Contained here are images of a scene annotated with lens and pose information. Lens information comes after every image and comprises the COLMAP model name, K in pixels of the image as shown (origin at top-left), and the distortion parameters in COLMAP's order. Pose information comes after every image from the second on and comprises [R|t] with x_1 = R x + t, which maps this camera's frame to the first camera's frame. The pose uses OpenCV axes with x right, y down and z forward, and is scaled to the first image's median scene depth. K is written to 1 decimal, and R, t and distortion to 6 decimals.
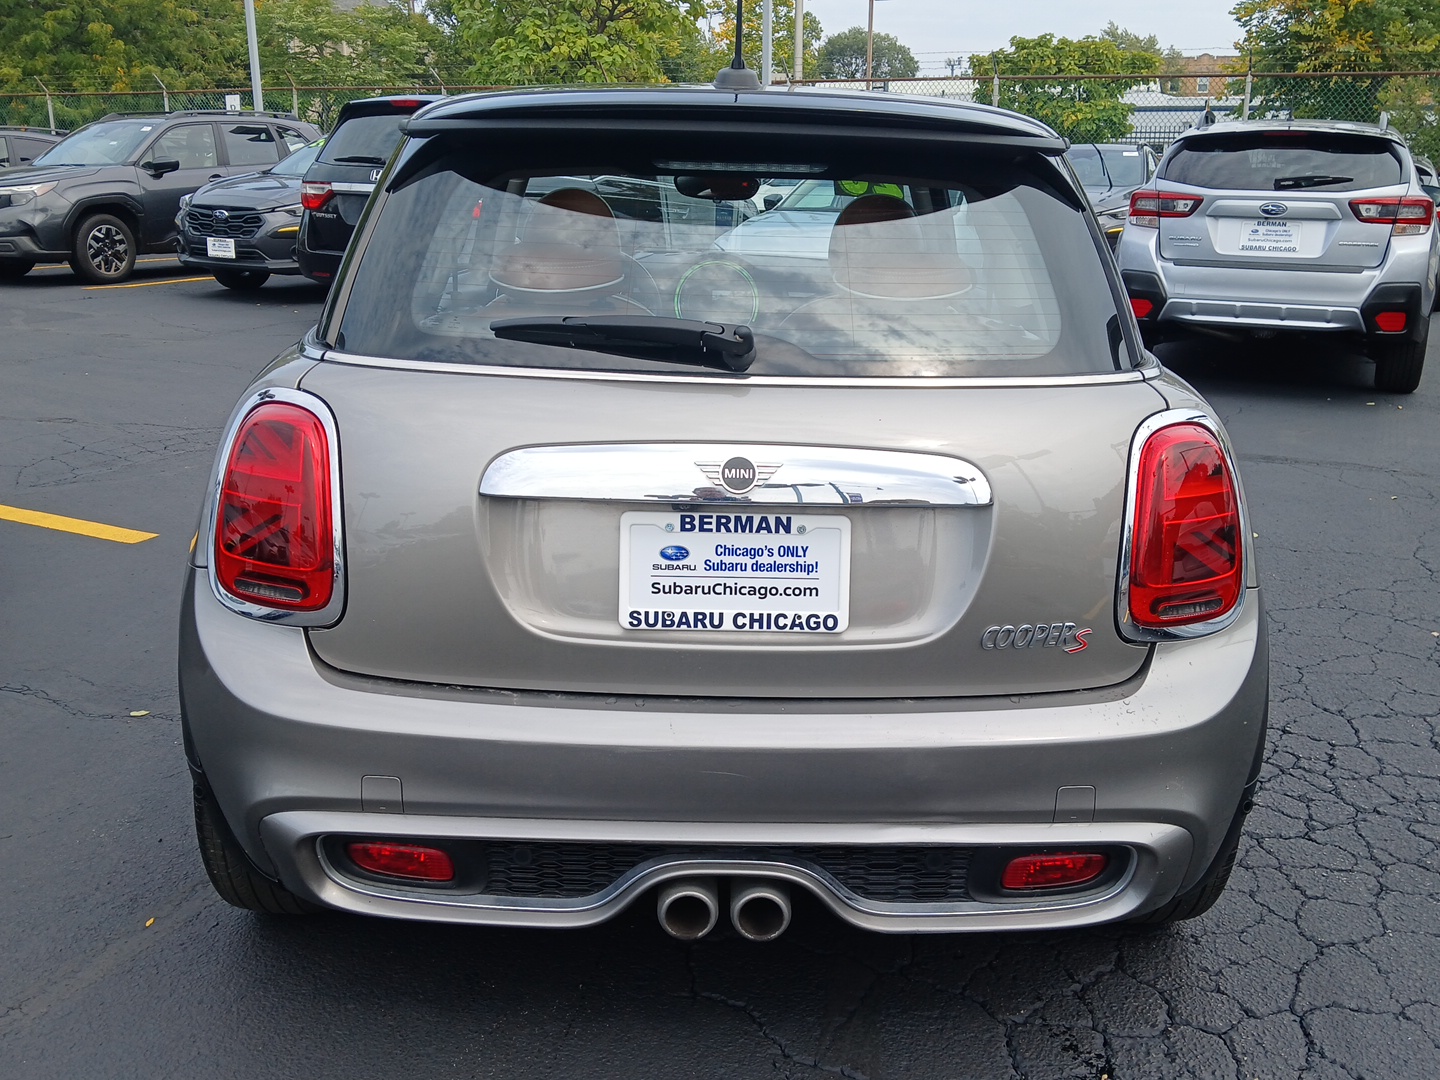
lens RADIAL K [[1358.9, 0, 720.0], [0, 1358.9, 540.0], [0, 0, 1]] dist [0.069684, -0.168731]
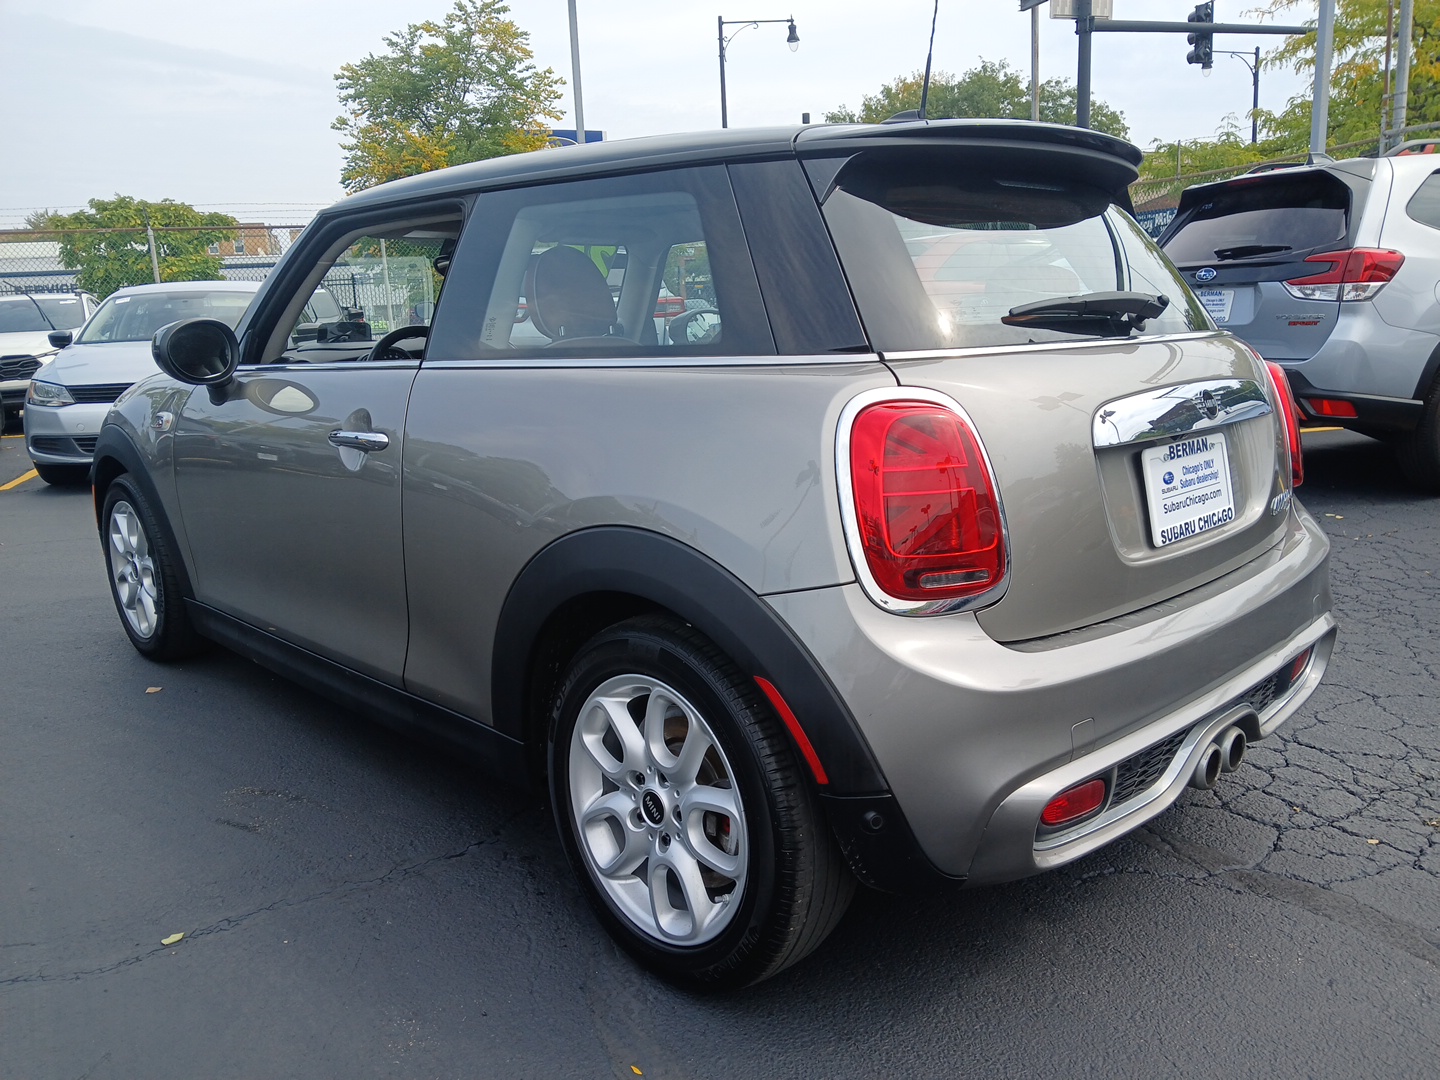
lens RADIAL K [[1178.6, 0, 723.6], [0, 1178.6, 487.1], [0, 0, 1]] dist [0.051555, -0.091534]
pose [[0.716484, -0.147895, 0.681746, -0.861206], [0.233397, 0.971770, -0.034478, -0.032279], [-0.657401, 0.183820, 0.730776, 0.391514]]
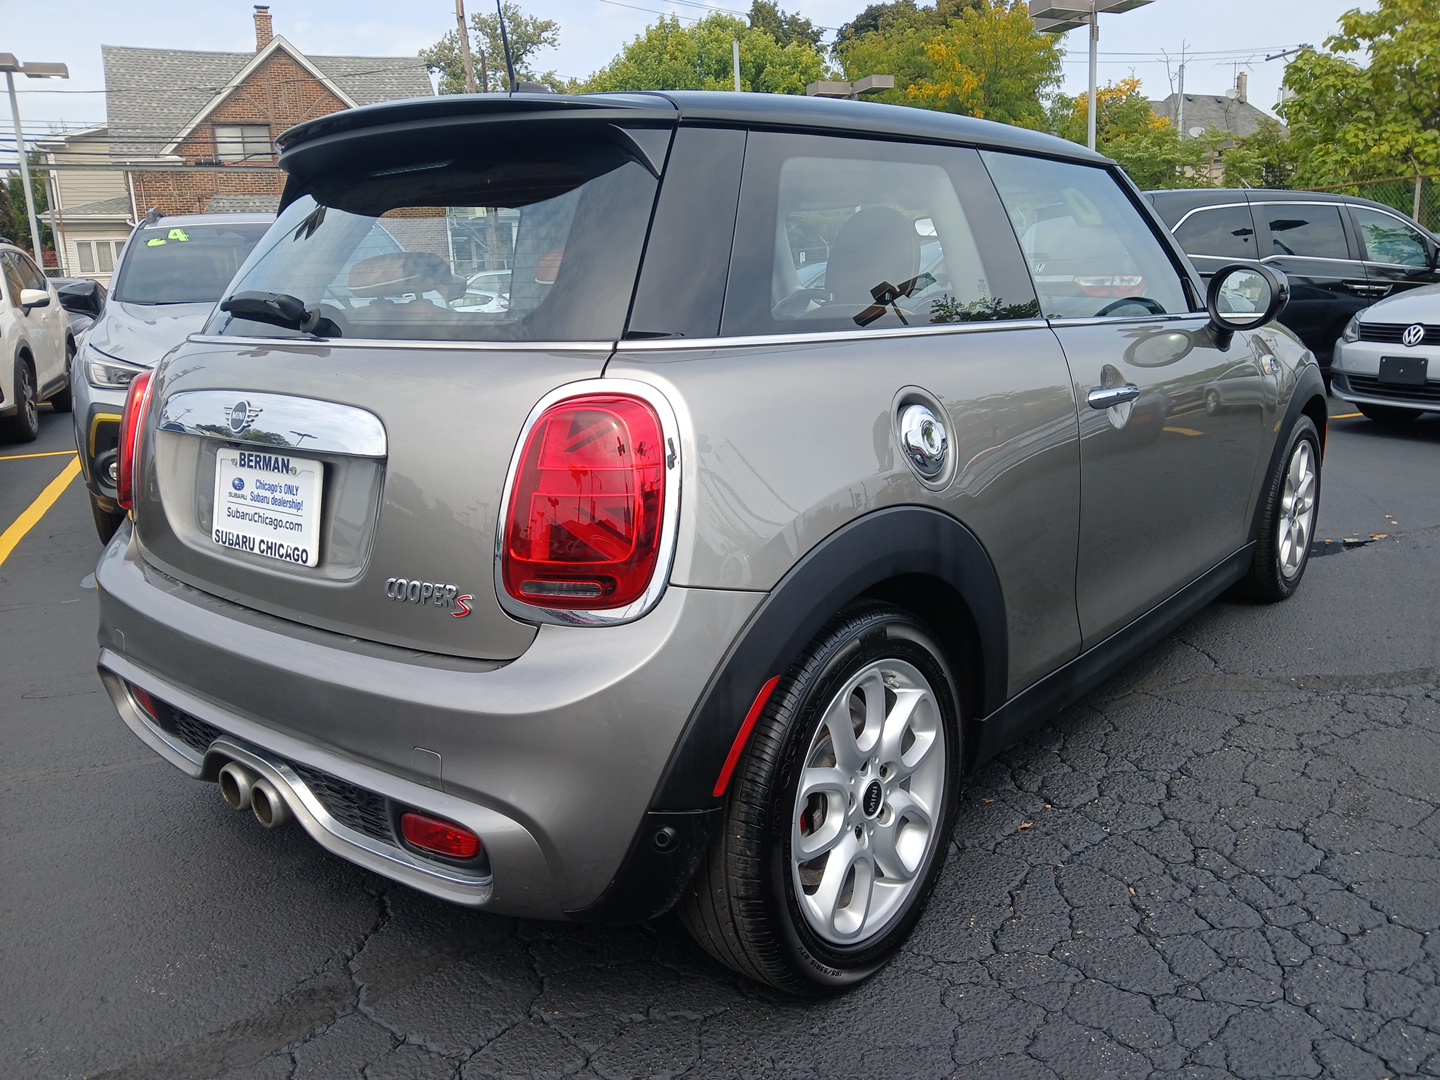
lens RADIAL K [[1178.6, 0, 723.6], [0, 1178.6, 487.1], [0, 0, 1]] dist [0.051555, -0.091534]
pose [[0.754798, 0.069928, -0.652220, 0.796381], [-0.135452, 0.989488, -0.050667, 0.005885], [0.641820, 0.126587, 0.756335, 0.391738]]
